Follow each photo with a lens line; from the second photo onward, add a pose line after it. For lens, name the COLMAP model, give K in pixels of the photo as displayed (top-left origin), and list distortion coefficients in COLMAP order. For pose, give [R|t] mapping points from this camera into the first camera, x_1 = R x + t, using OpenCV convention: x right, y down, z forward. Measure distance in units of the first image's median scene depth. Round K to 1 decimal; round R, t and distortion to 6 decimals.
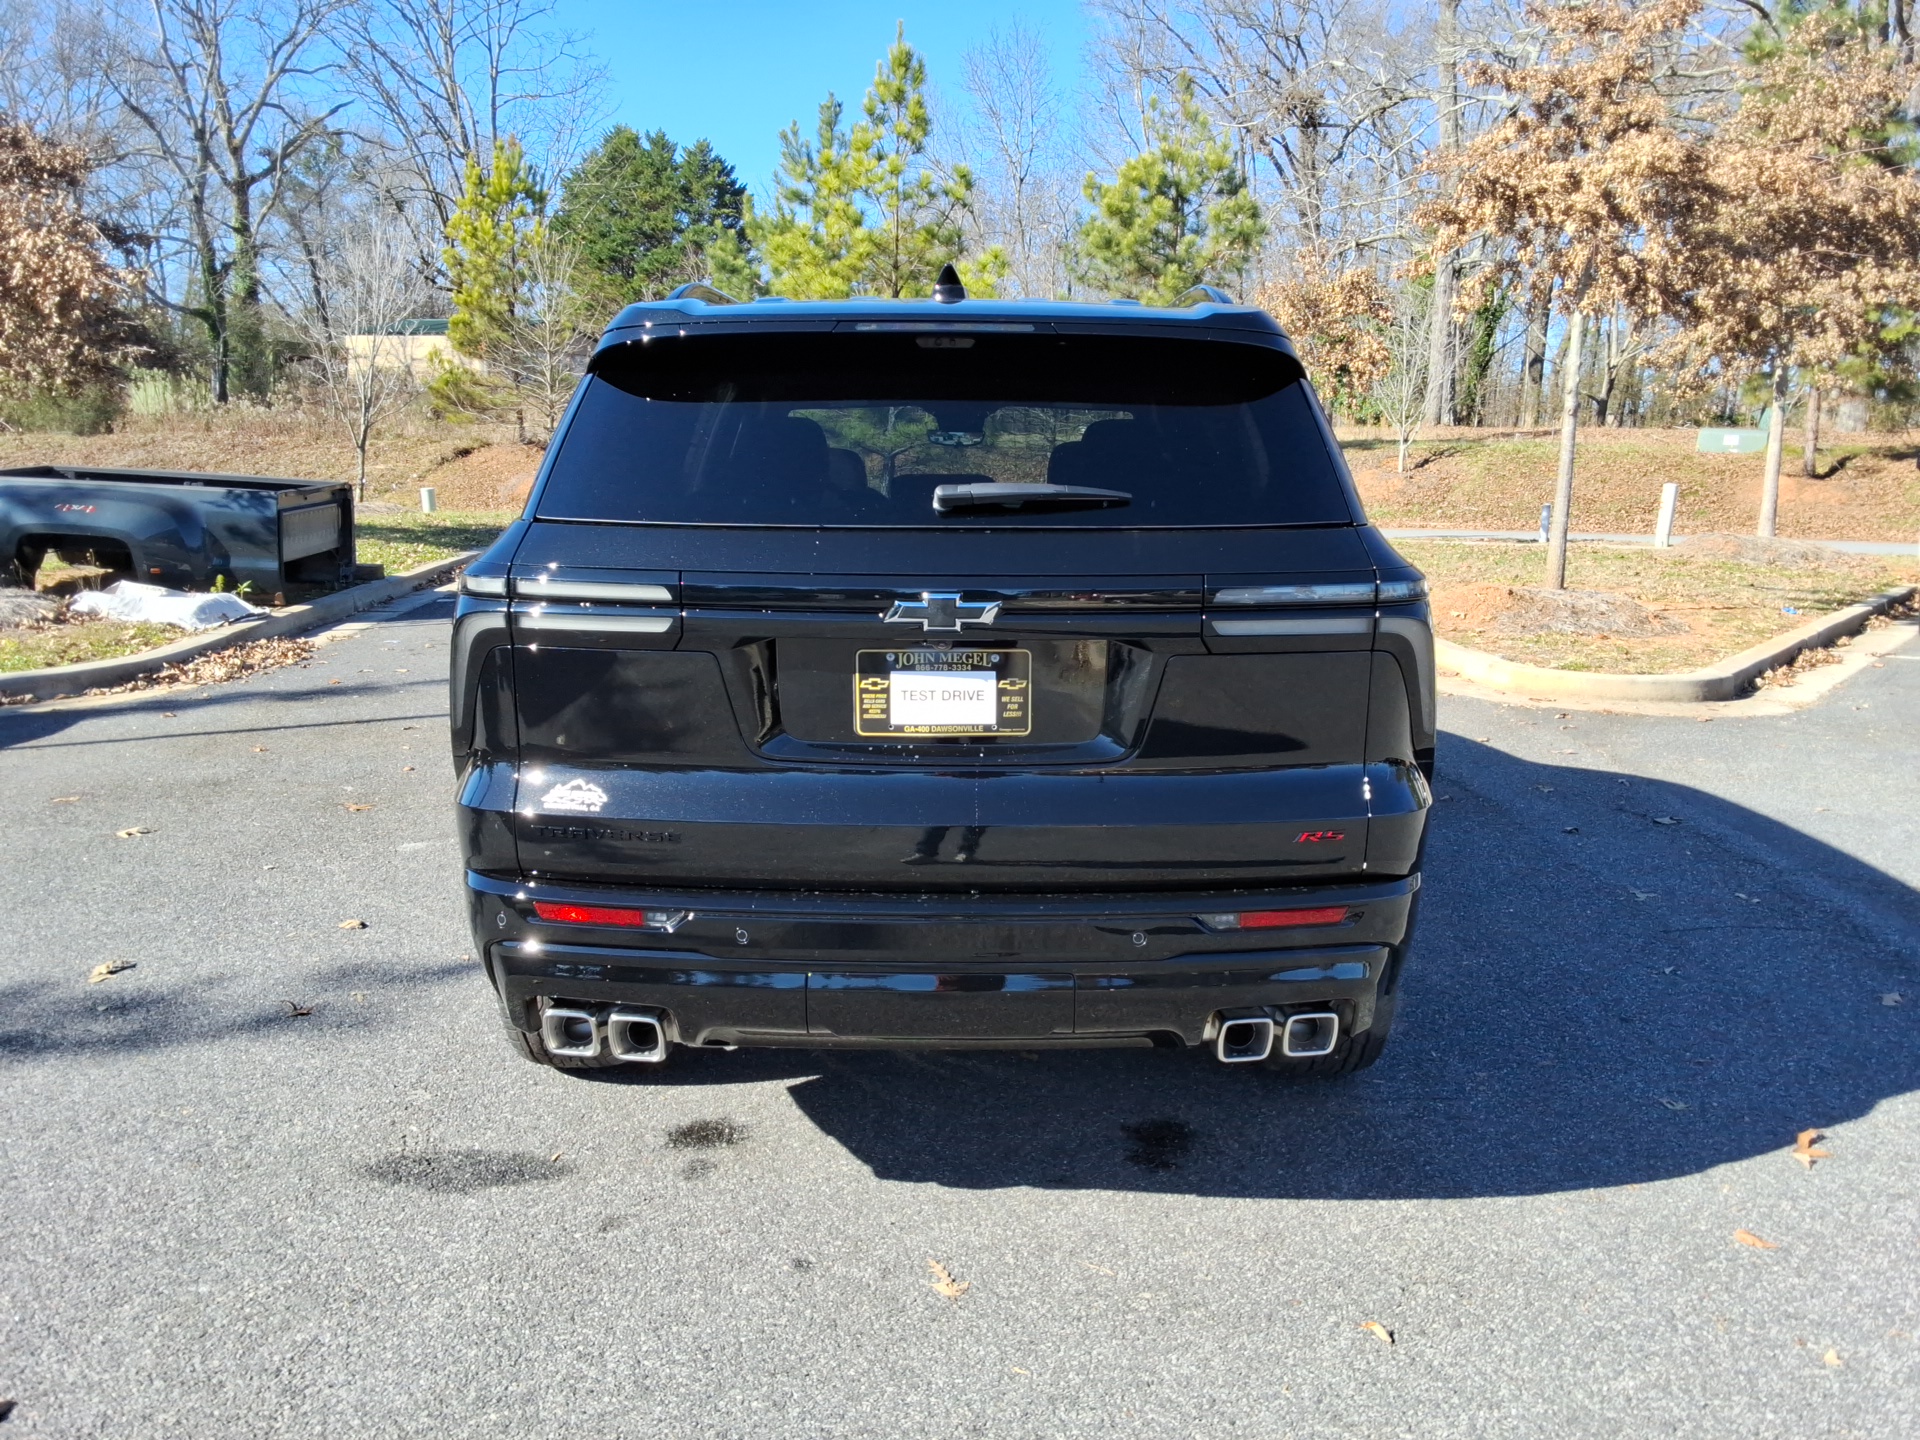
lens RADIAL K [[1534.3, 0, 975.7], [0, 1534.3, 701.4], [0, 0, 1]] dist [0.076762, -0.111681]
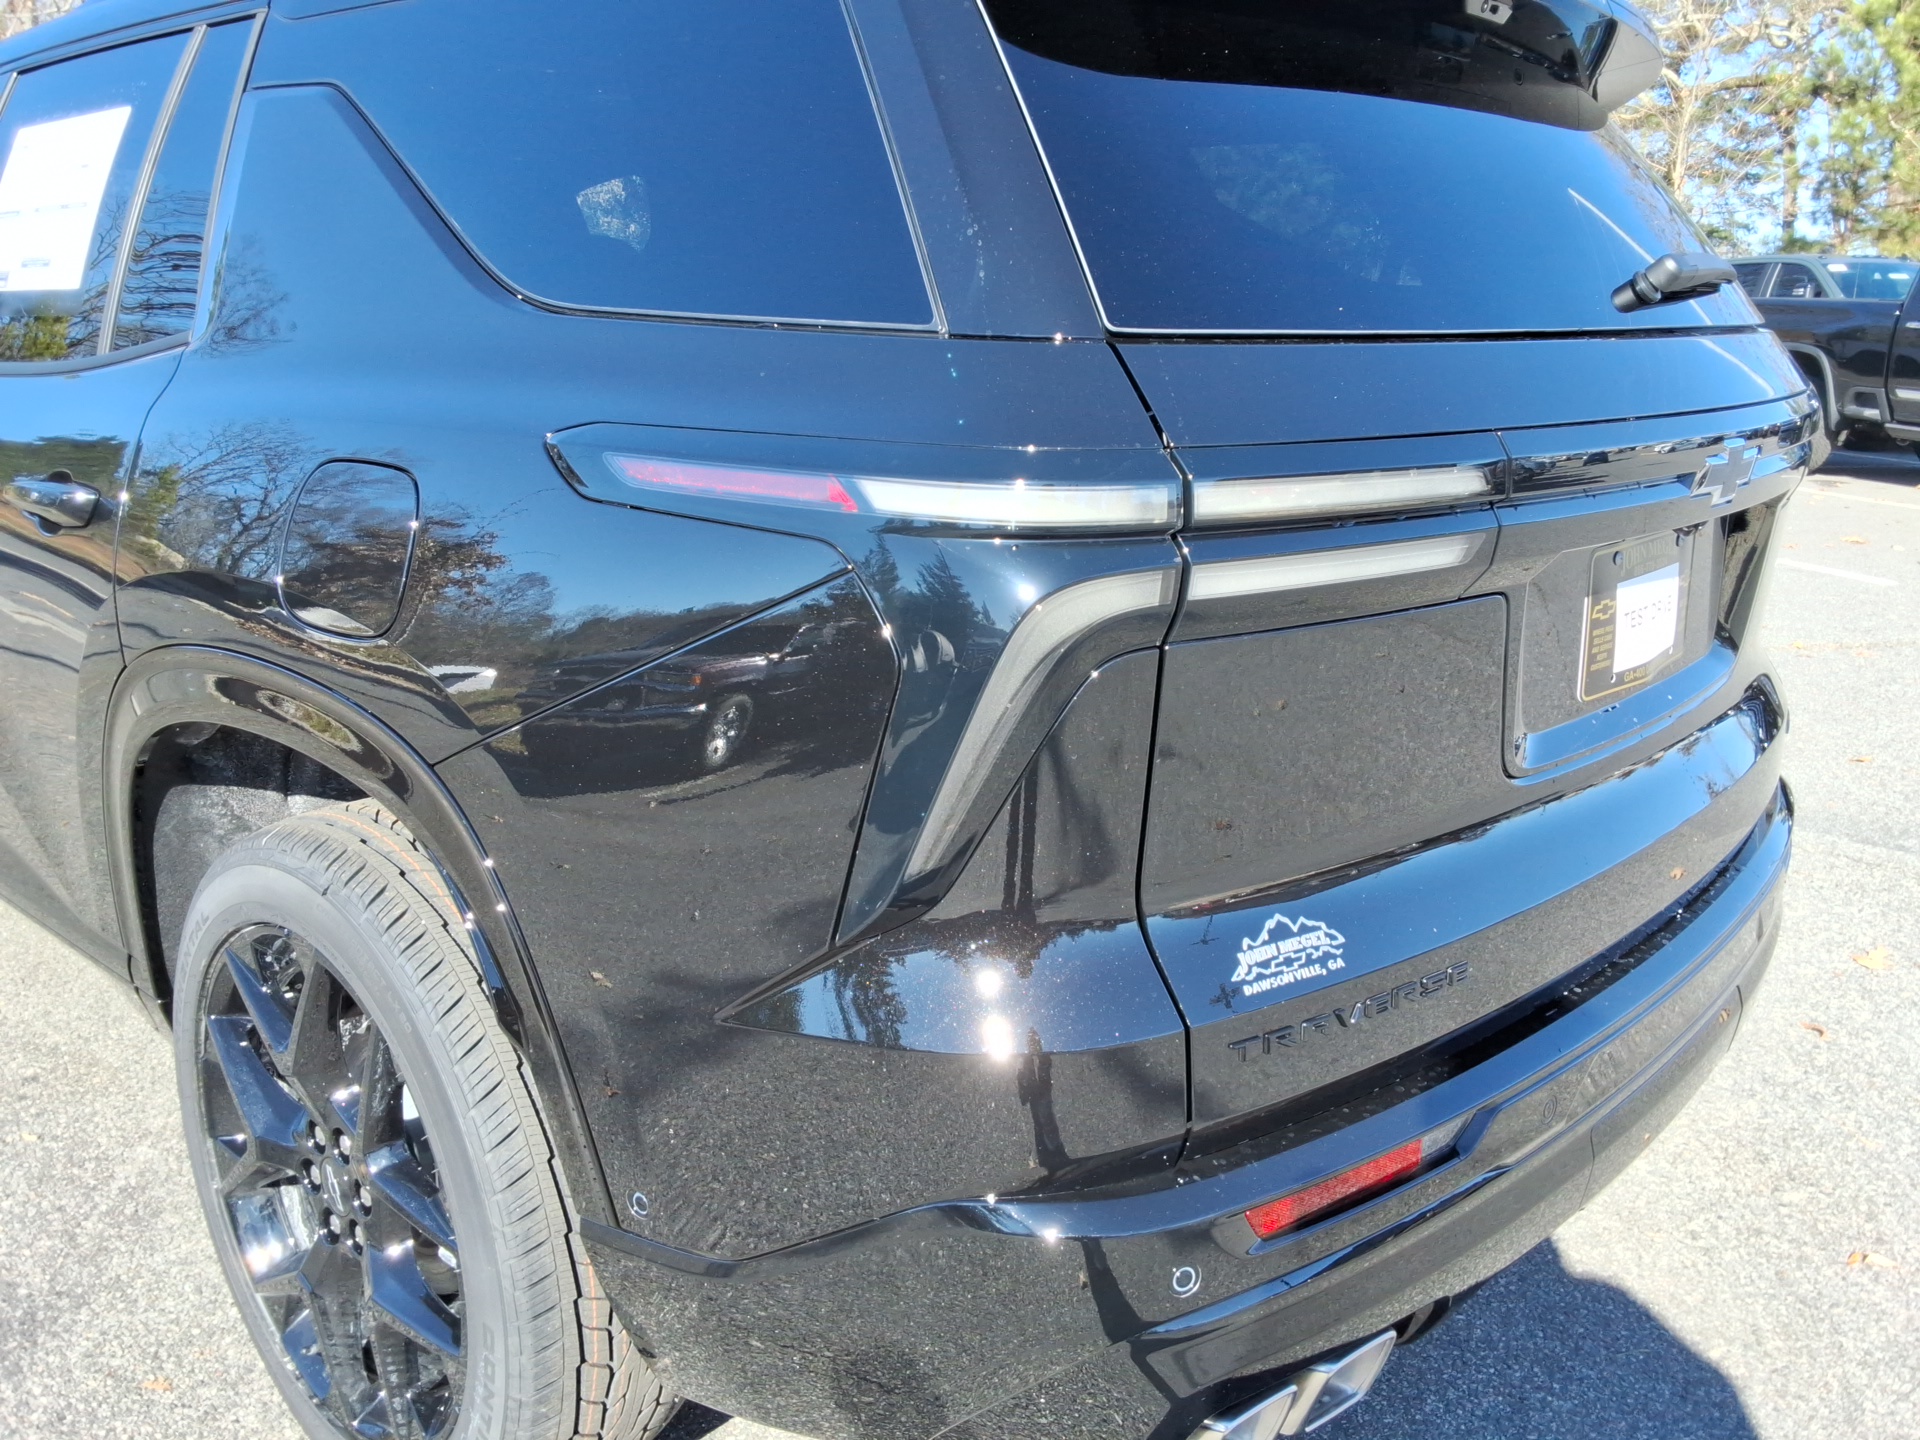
lens RADIAL K [[1534.3, 0, 968.1], [0, 1534.3, 689.7], [0, 0, 1]] dist [0.076762, -0.111681]
pose [[0.664745, -0.178477, 0.725438, -0.052596], [0.115915, 0.983924, 0.135855, -0.007111], [-0.738023, -0.006220, 0.674747, 0.063327]]
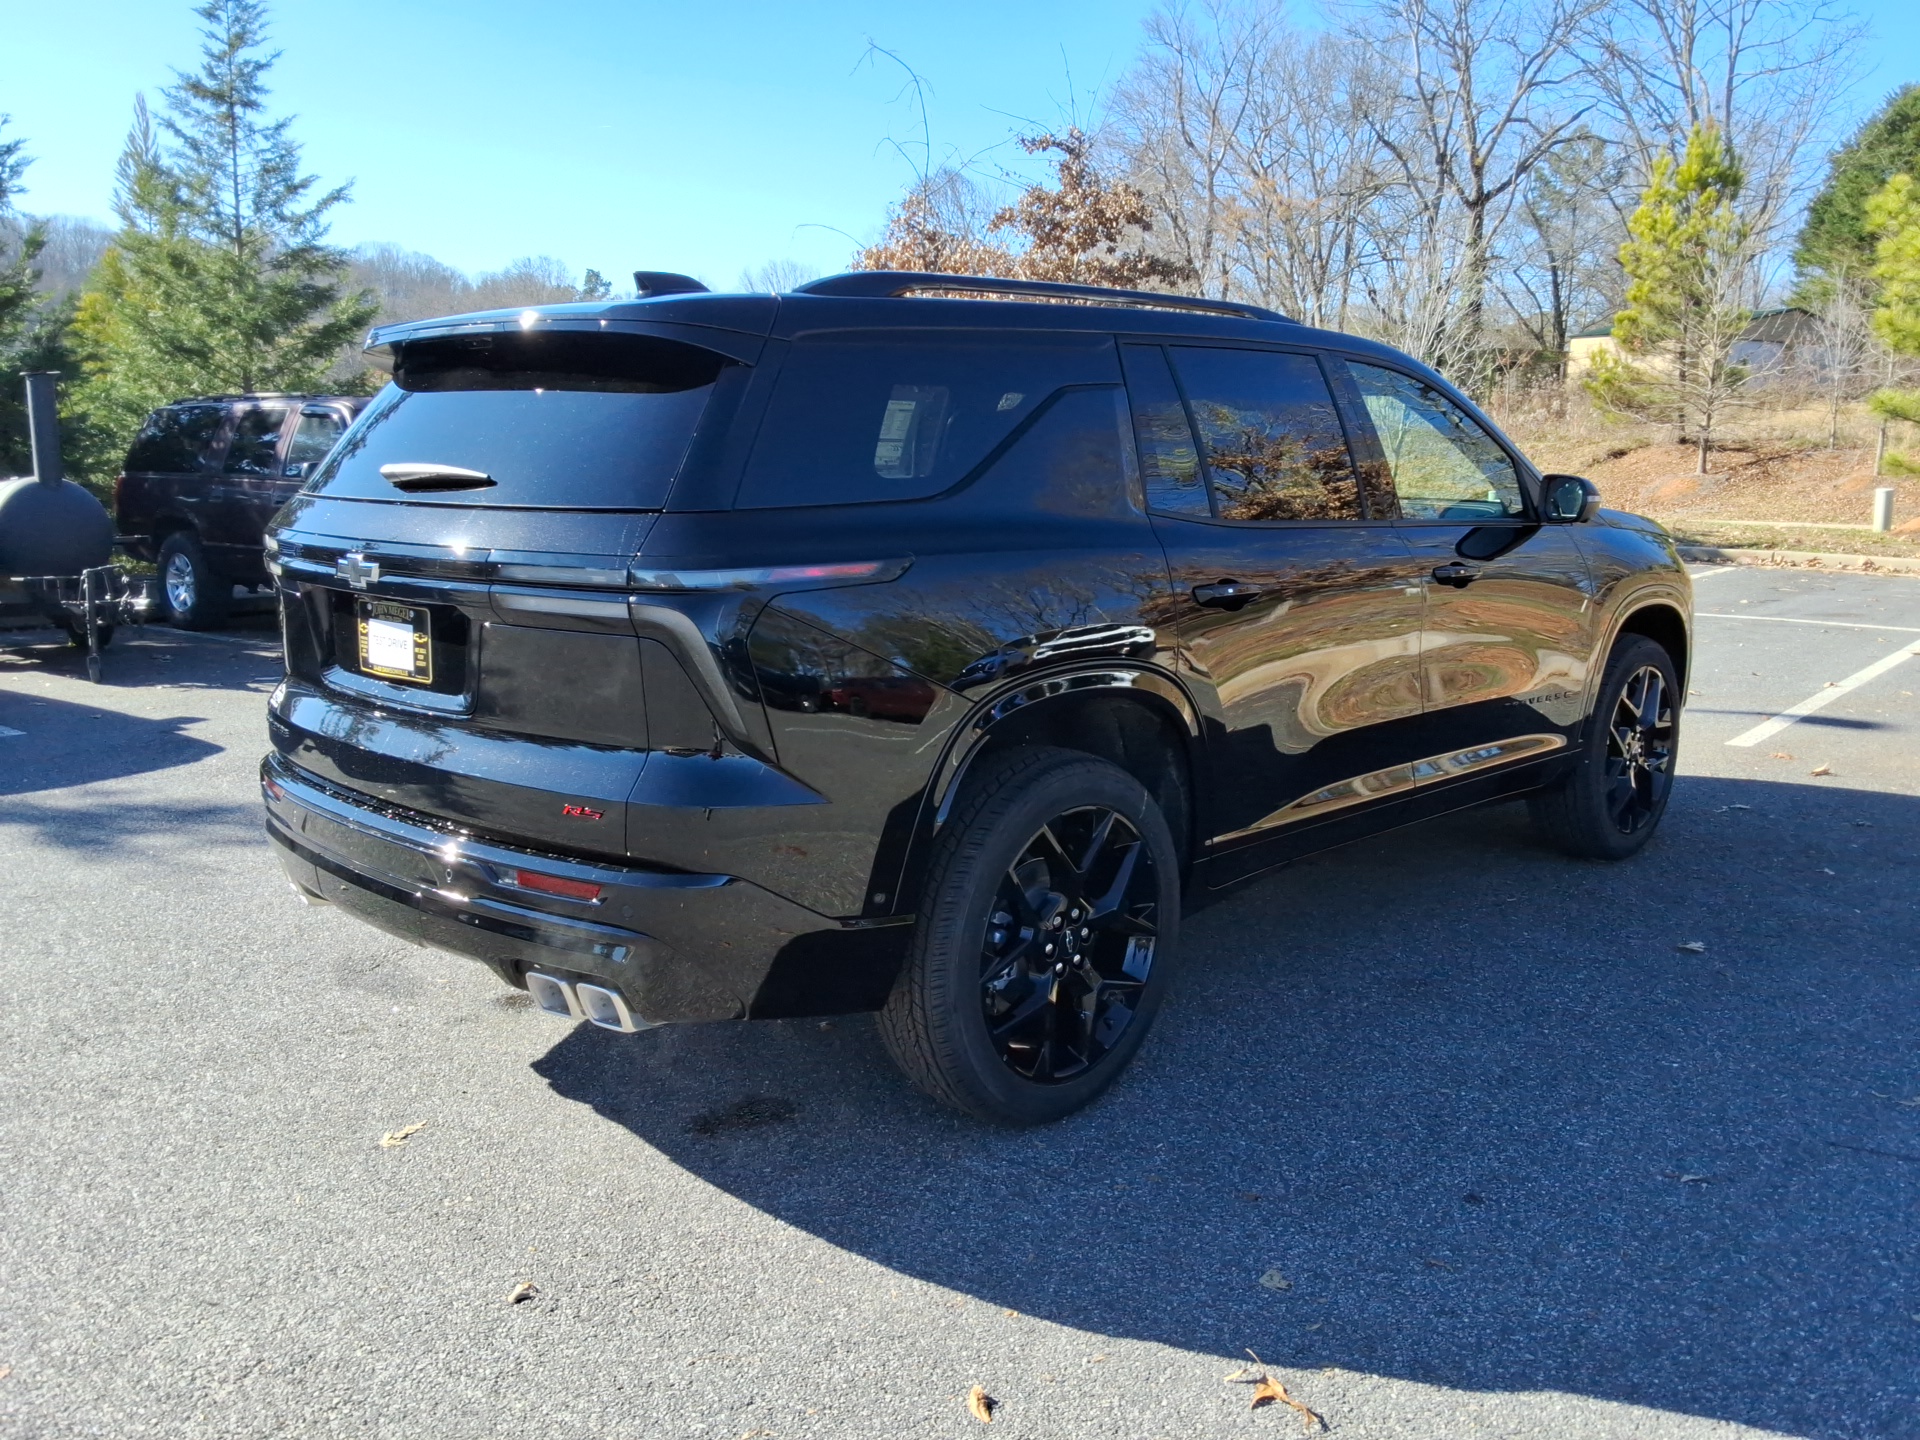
lens RADIAL K [[1534.3, 0, 993.2], [0, 1534.3, 709.4], [0, 0, 1]] dist [0.076762, -0.111681]
pose [[0.725926, 0.110894, -0.678774, 0.091321], [-0.108586, 0.993017, 0.046104, -0.004671], [0.679147, 0.040237, 0.732899, 0.035693]]
